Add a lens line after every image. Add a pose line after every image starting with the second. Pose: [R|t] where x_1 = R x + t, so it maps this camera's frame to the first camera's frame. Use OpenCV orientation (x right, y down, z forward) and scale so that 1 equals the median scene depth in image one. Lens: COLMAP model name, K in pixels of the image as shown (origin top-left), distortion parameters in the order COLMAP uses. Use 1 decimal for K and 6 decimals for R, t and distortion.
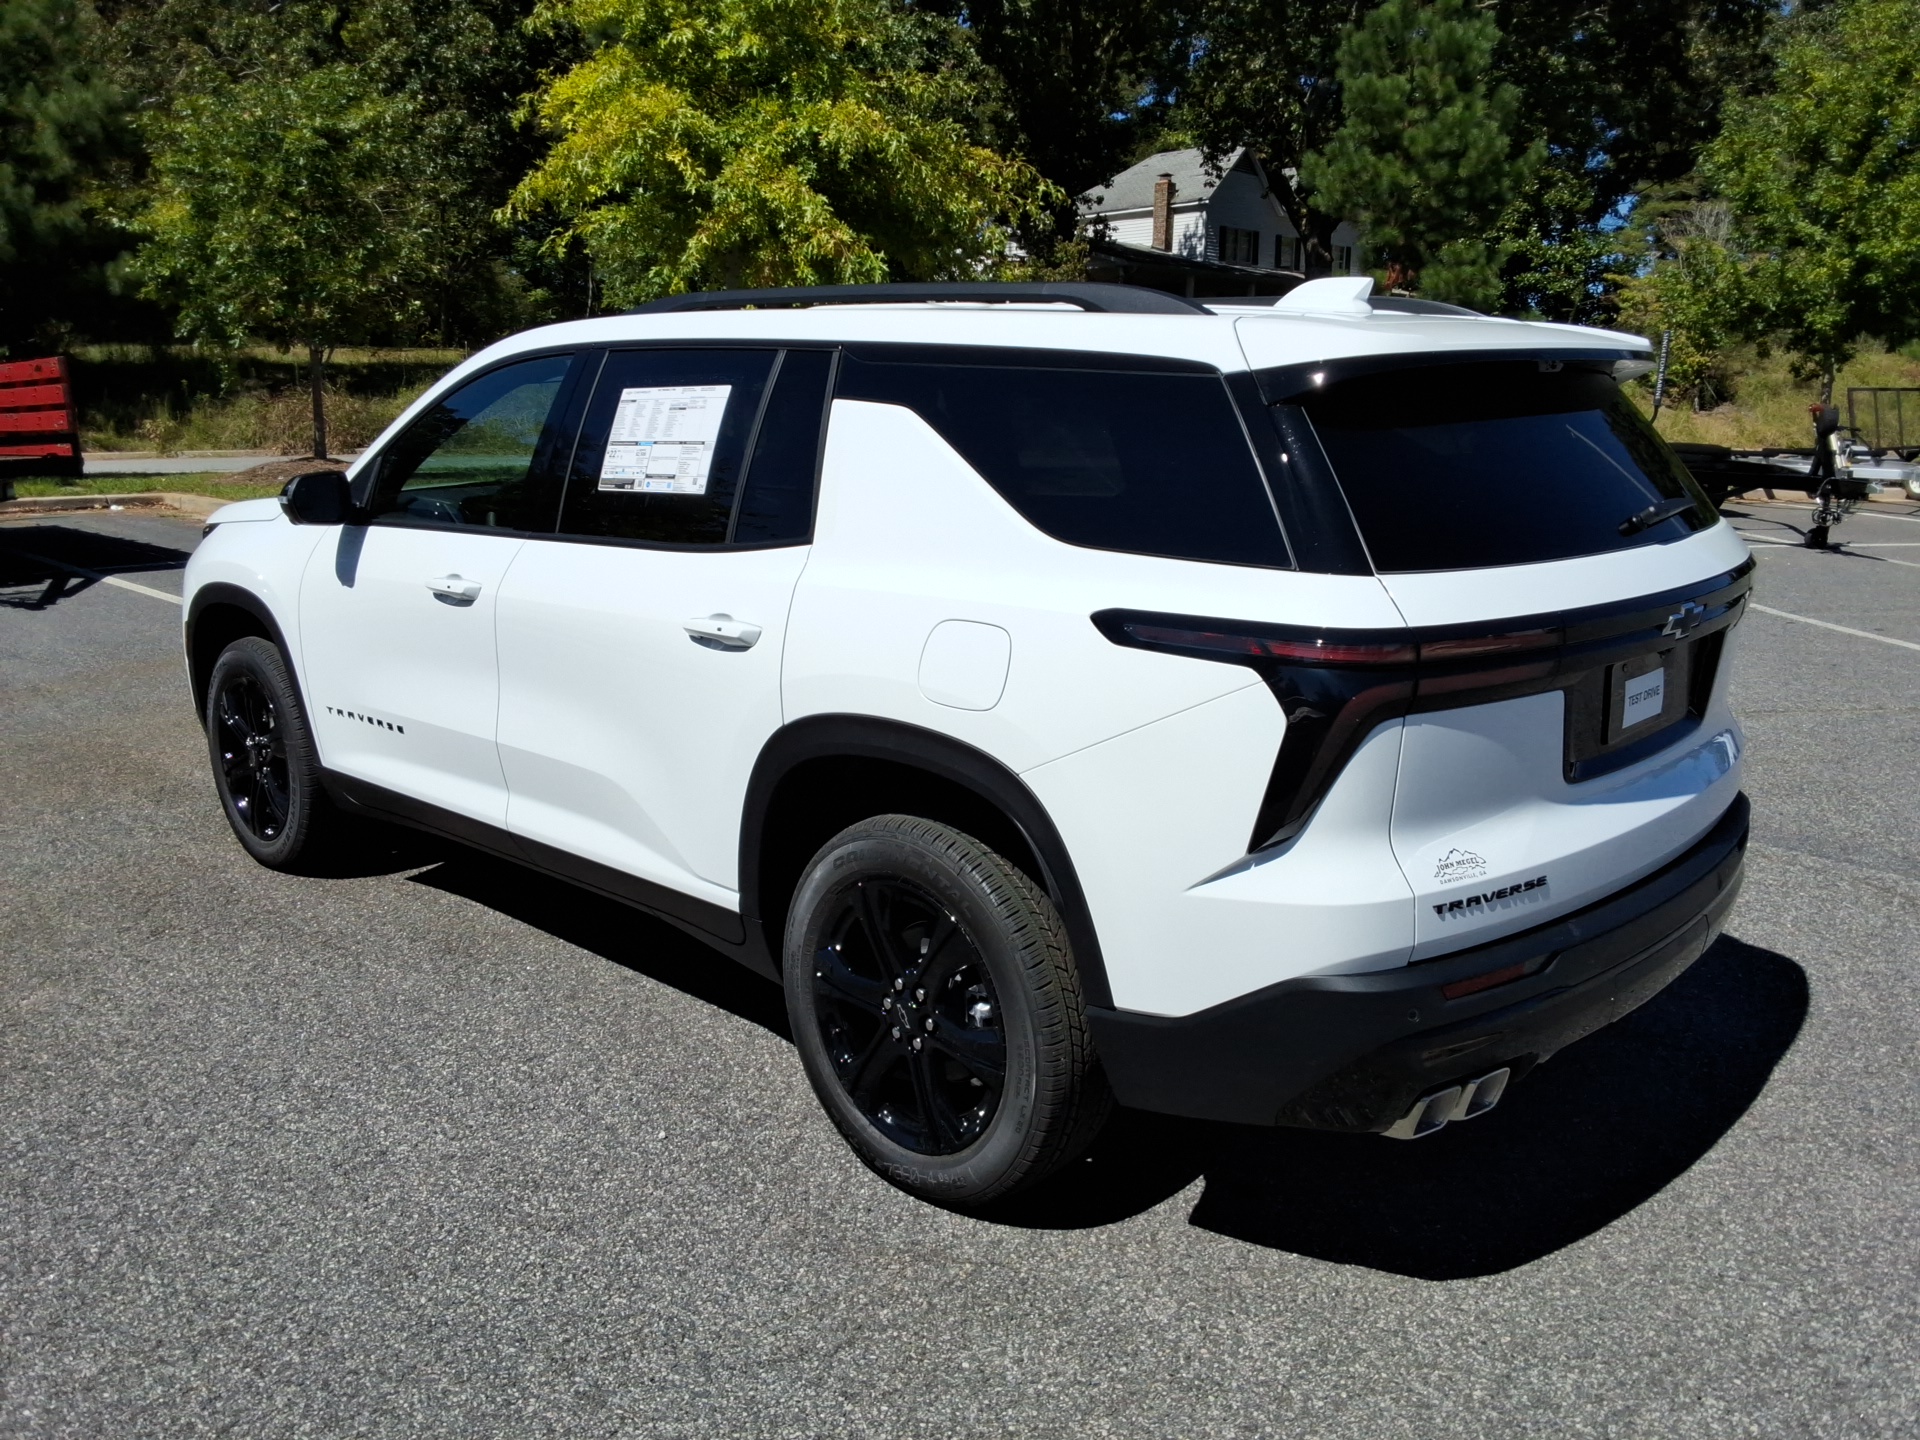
lens RADIAL K [[1534.8, 0, 976.8], [0, 1534.8, 720.6], [0, 0, 1]] dist [0.080911, -0.117792]
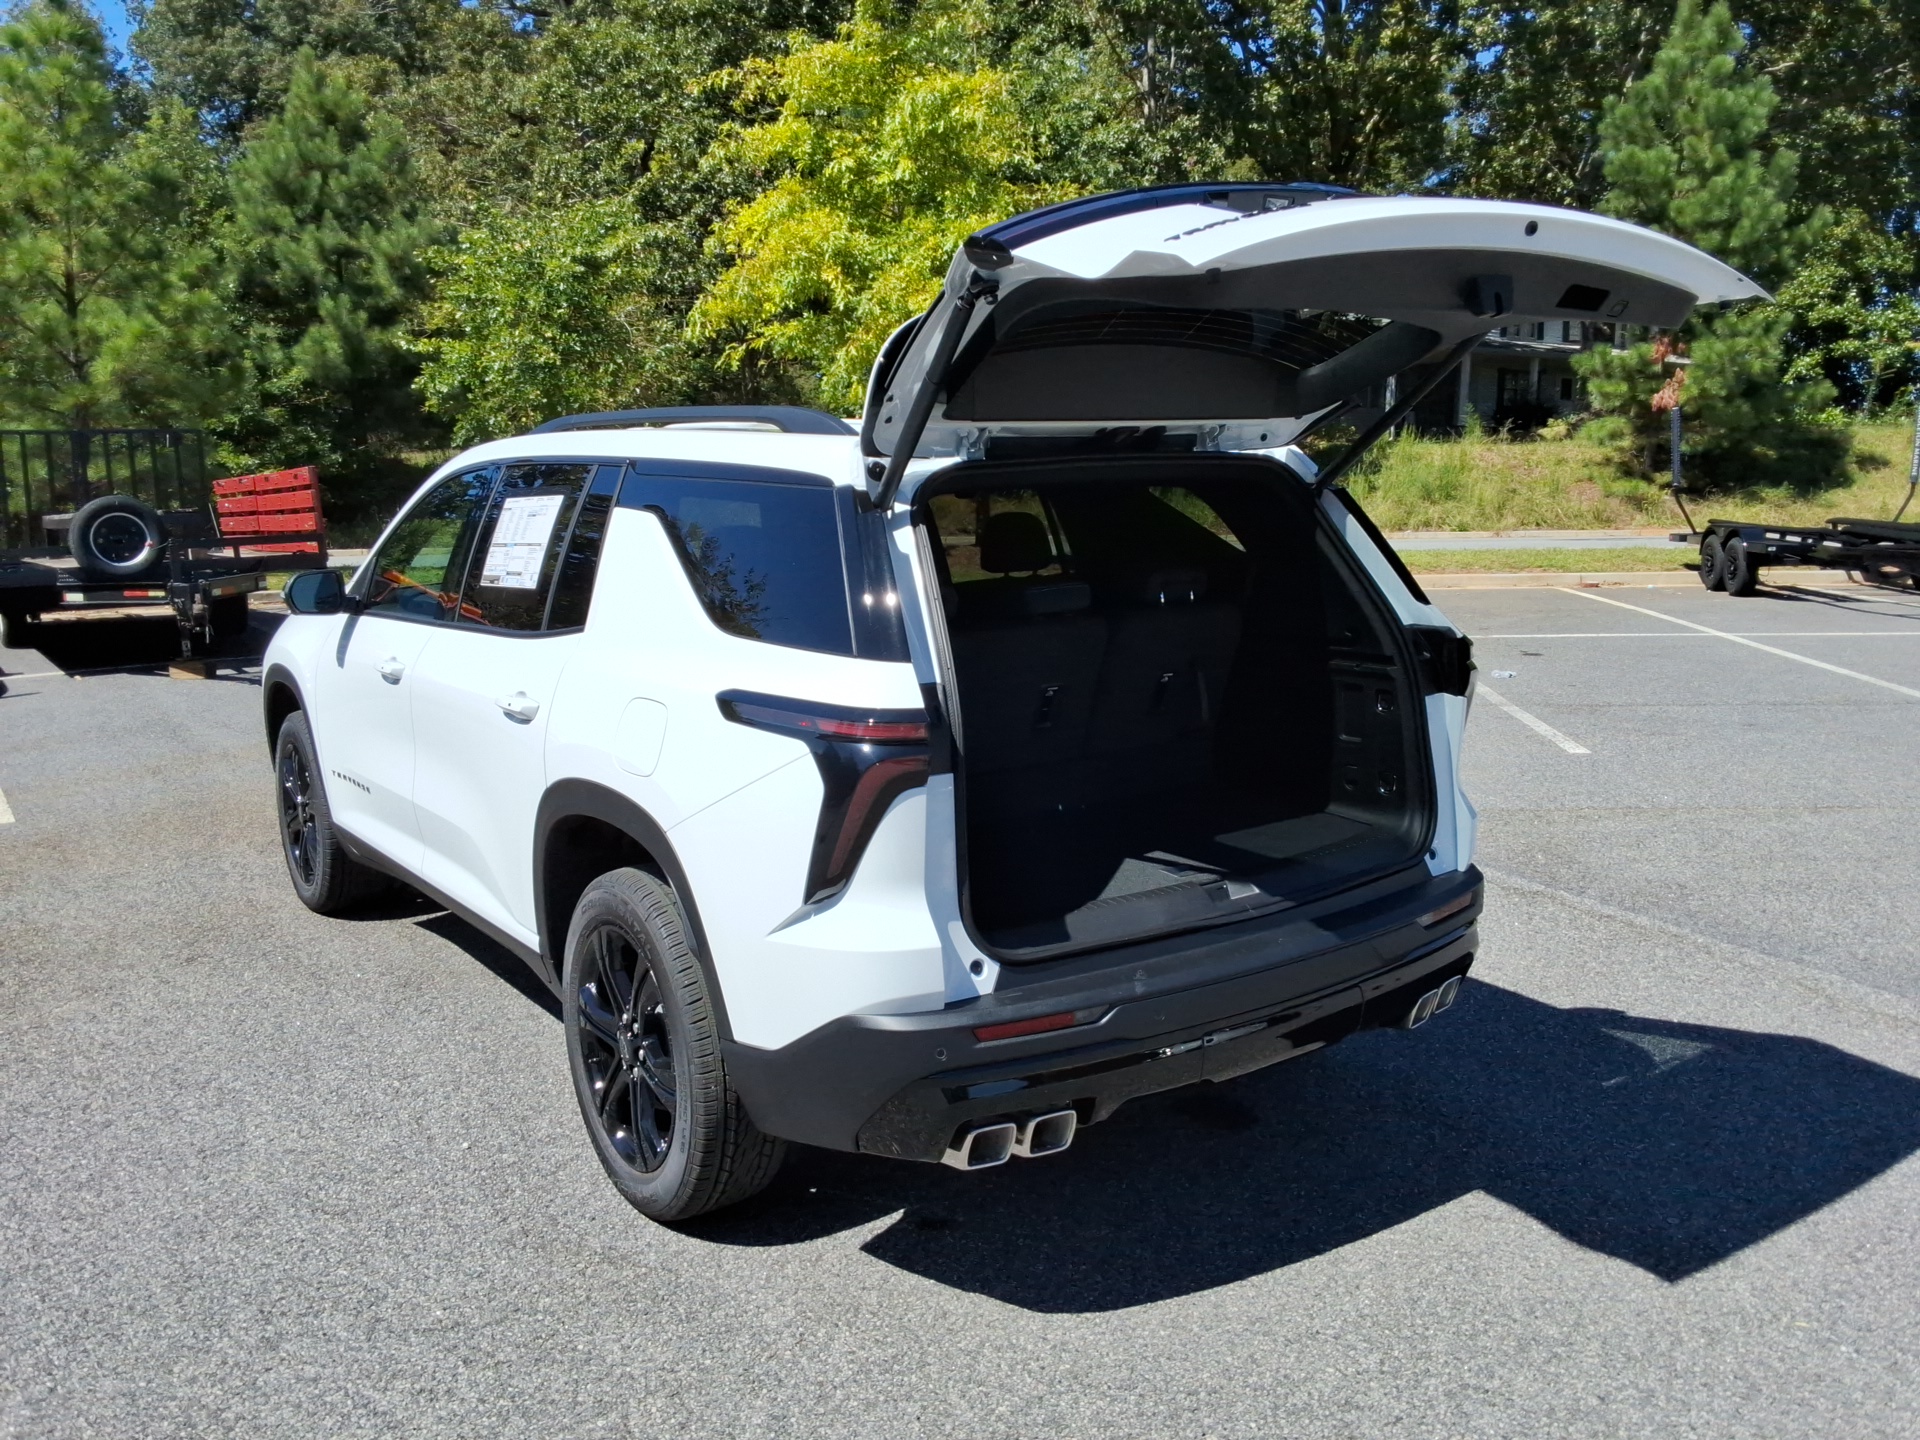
lens RADIAL K [[1534.8, 0, 969.7], [0, 1534.8, 714.2], [0, 0, 1]] dist [0.080911, -0.117792]
pose [[0.982189, 0.011471, -0.187545, 0.101516], [-0.022312, 0.998193, -0.055798, 0.001270], [0.186566, 0.058989, 0.980670, -0.021073]]
